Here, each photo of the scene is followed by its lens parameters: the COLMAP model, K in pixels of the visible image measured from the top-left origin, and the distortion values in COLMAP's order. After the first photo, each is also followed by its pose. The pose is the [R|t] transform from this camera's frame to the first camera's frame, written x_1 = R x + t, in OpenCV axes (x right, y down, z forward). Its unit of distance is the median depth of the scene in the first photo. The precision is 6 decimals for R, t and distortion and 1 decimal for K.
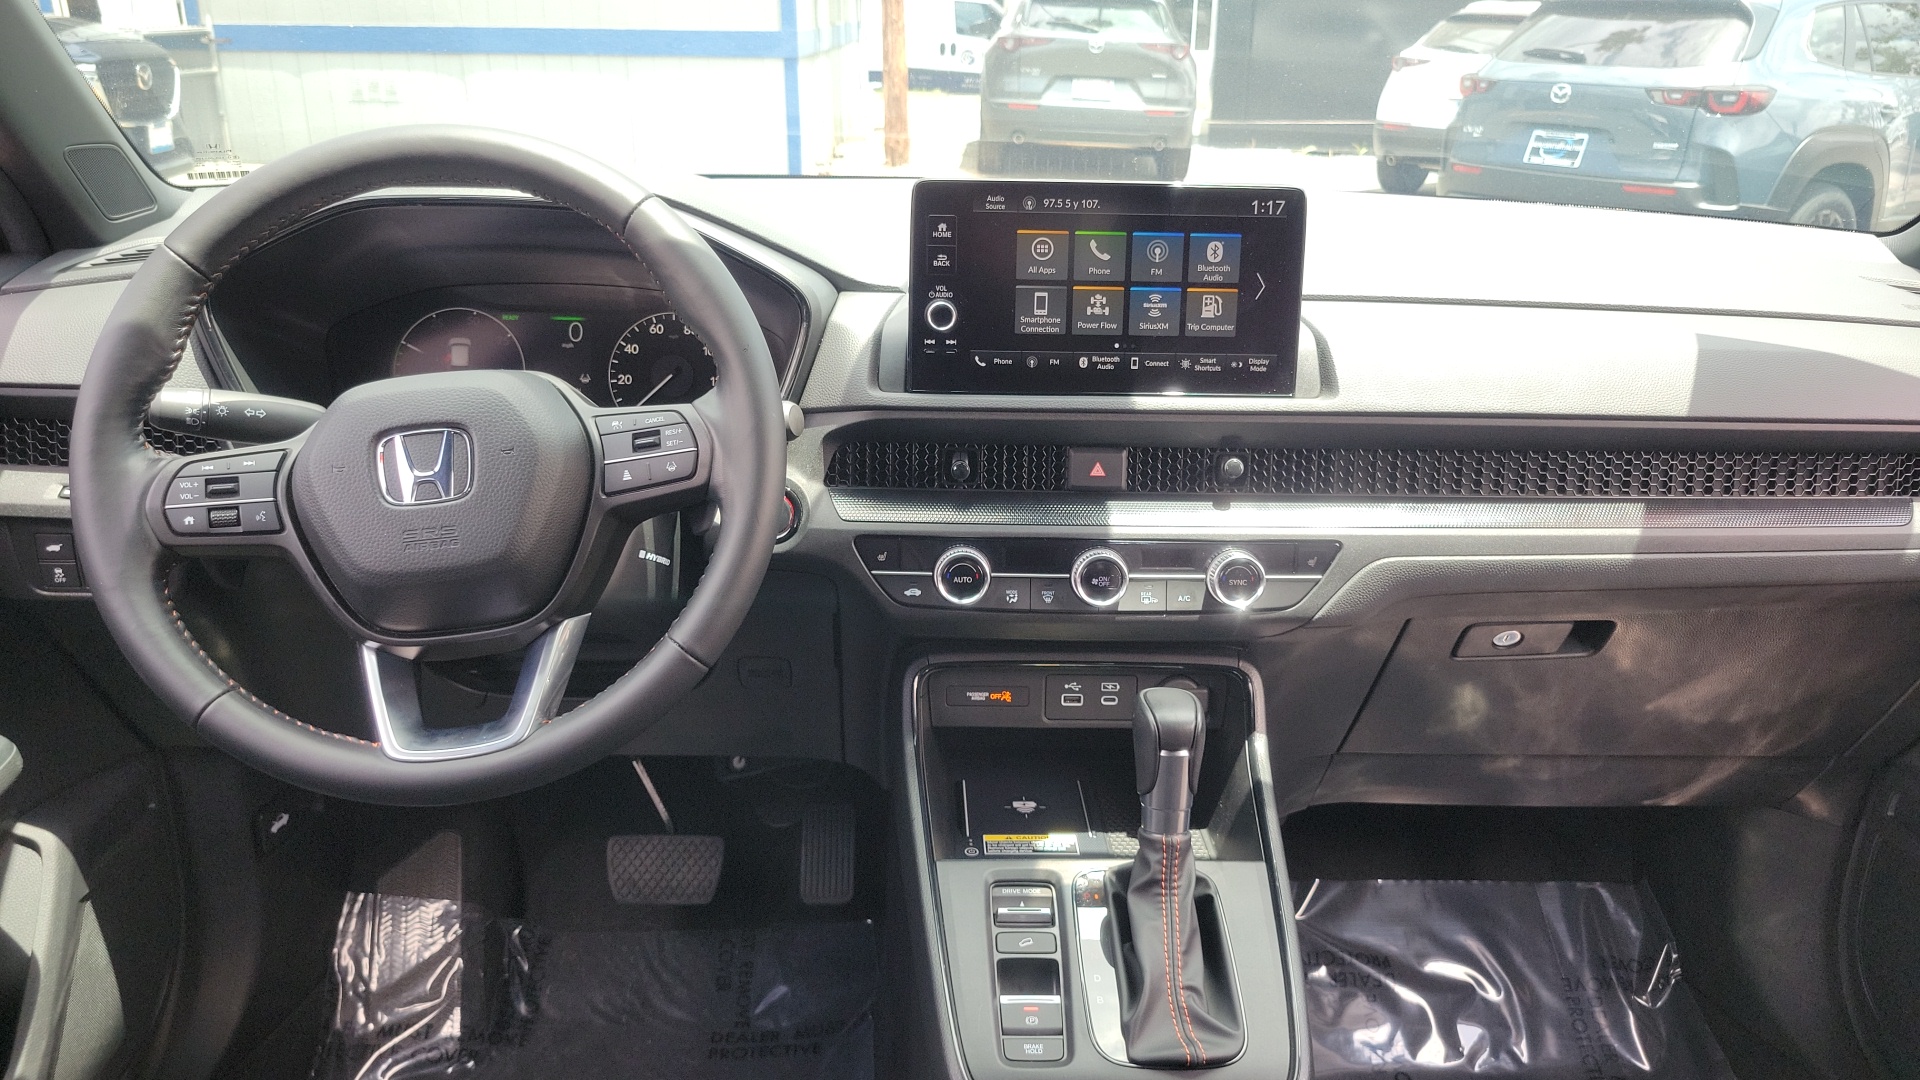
lens RADIAL K [[1428.2, 0, 966.6], [0, 1428.2, 545.5], [0, 0, 1]] dist [0.027245, -0.013970]
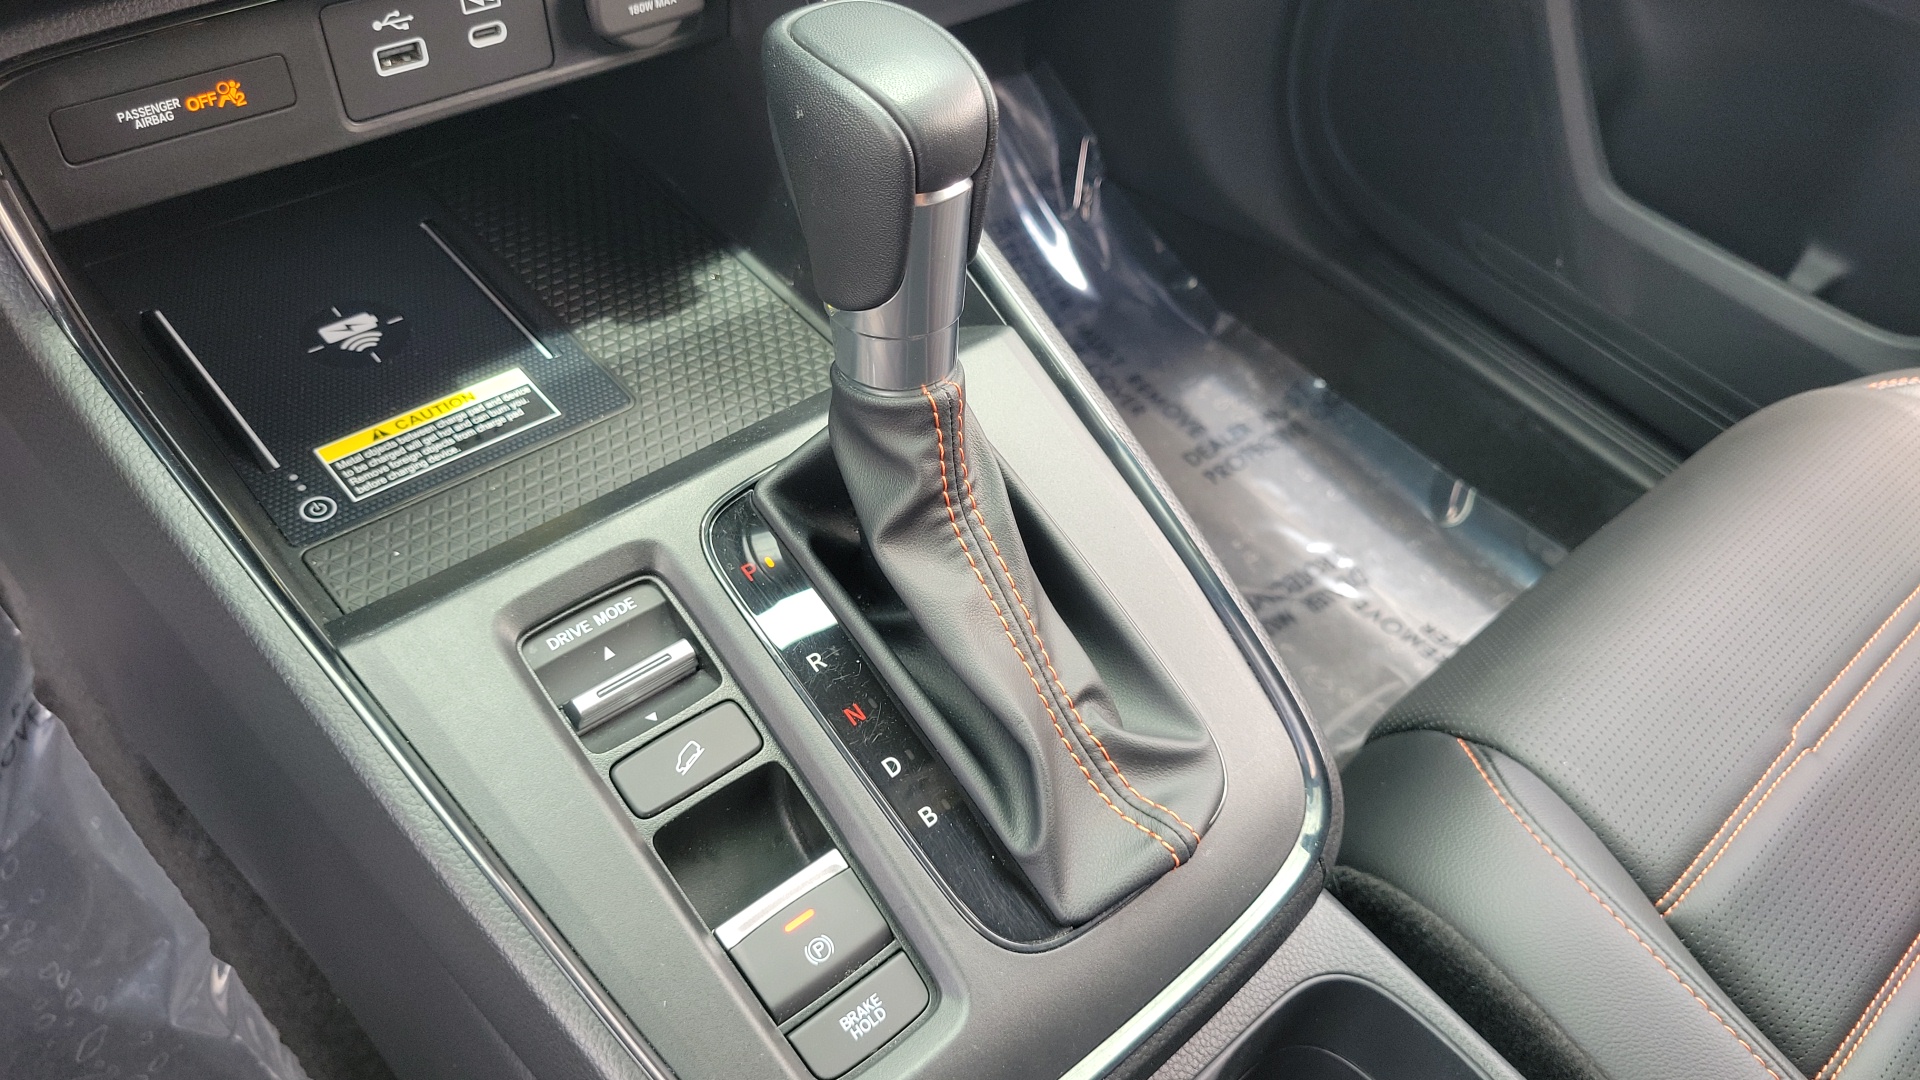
lens RADIAL K [[1437.6, 0, 960.0], [0, 1437.6, 540.0], [0, 0, 1]] dist [0.005809, 0.000683]
pose [[0.765478, -0.417637, 0.489513, -0.064031], [0.093037, 0.824590, 0.558028, 0.011073], [-0.636700, -0.381615, 0.670062, 0.638529]]
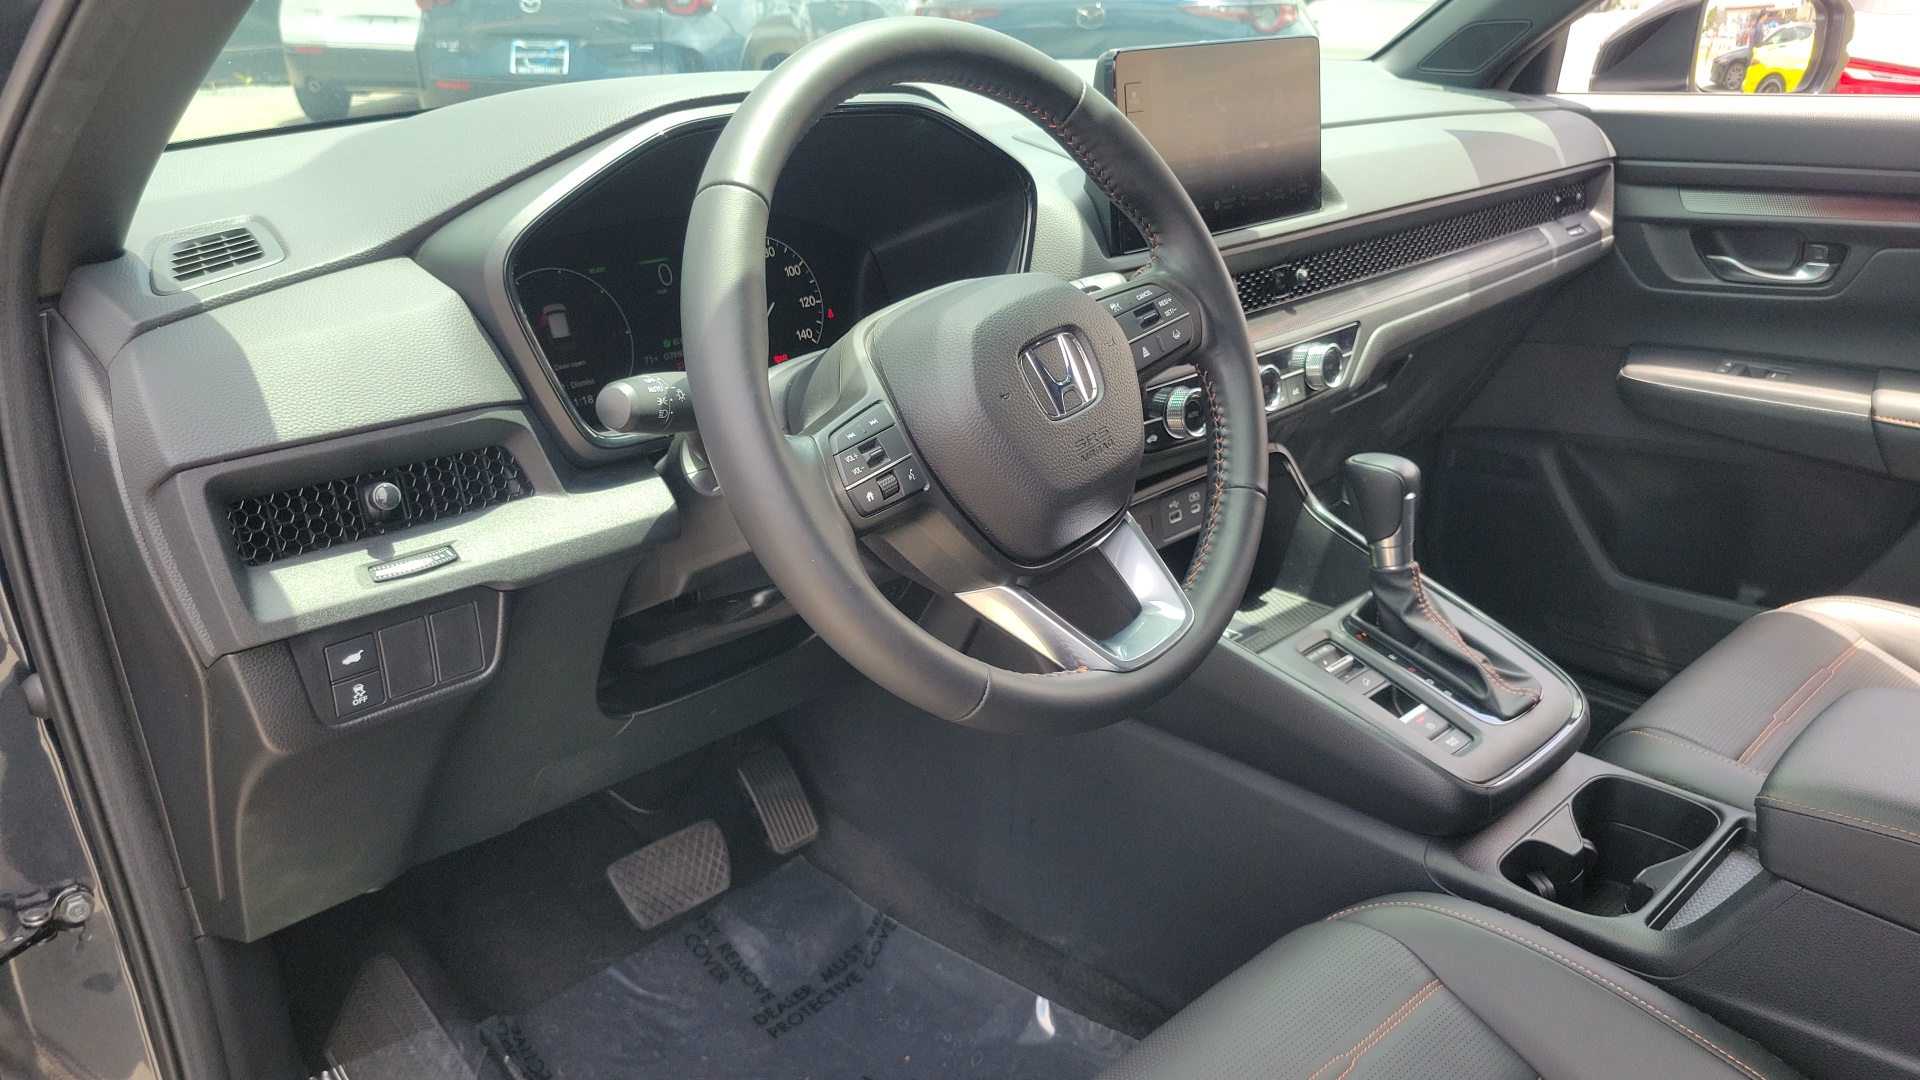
lens RADIAL K [[1458.0, 0, 960.8], [0, 1458.0, 573.4], [0, 0, 1]] dist [0.000488, 0.003311]
pose [[0.727375, -0.289569, 0.622154, -0.867273], [0.249988, 0.956125, 0.152742, -0.075656], [-0.639086, 0.044431, 0.767851, 0.238677]]
